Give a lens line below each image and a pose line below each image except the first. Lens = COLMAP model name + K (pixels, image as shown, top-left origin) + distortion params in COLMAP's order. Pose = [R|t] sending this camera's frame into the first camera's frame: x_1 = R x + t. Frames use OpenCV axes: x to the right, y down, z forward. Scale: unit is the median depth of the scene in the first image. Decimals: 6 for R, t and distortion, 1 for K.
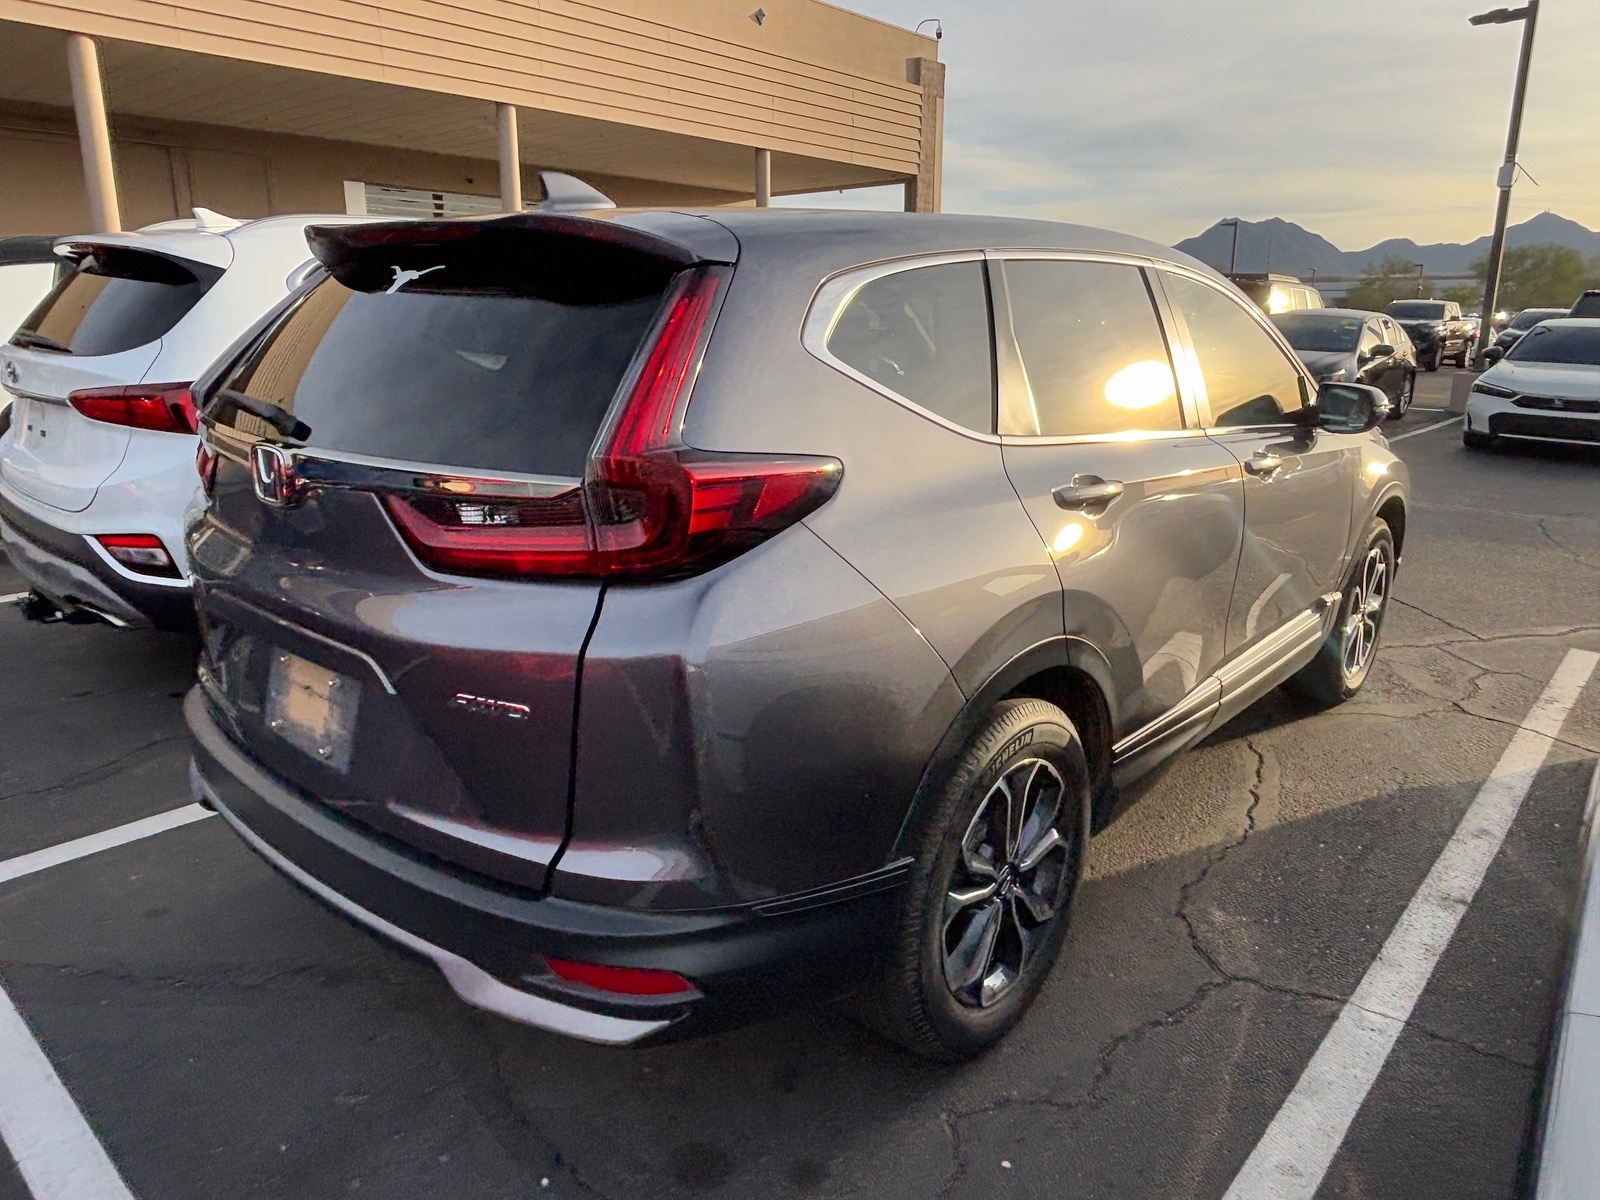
lens RADIAL K [[1079.4, 0, 804.2], [0, 1079.4, 608.5], [0, 0, 1]] dist [-0.042198, -0.003125]
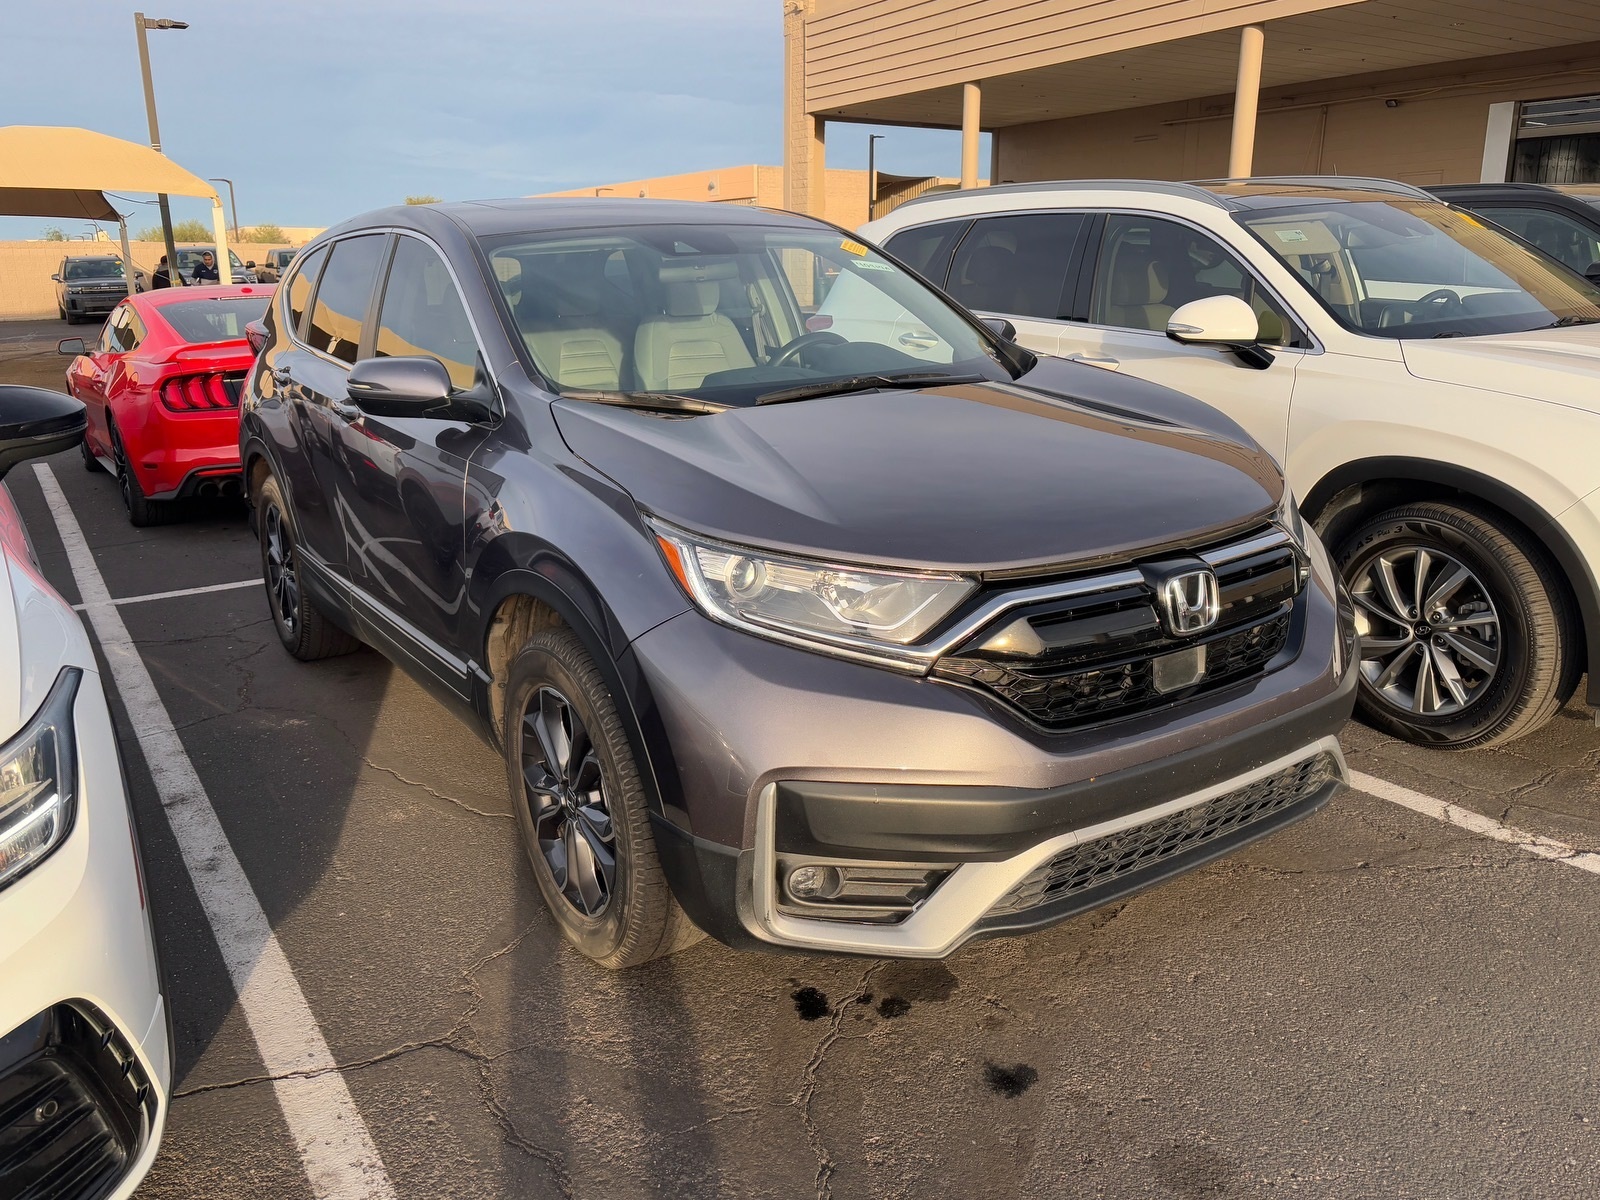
lens RADIAL K [[1267.6, 0, 802.8], [0, 1267.6, 589.9], [0, 0, 1]] dist [0.003274, 0.000361]
pose [[-0.267572, 0.238869, -0.933460, 1.380273], [-0.240311, 0.921626, 0.304724, -0.431298], [0.933089, 0.305856, -0.189199, 1.514878]]
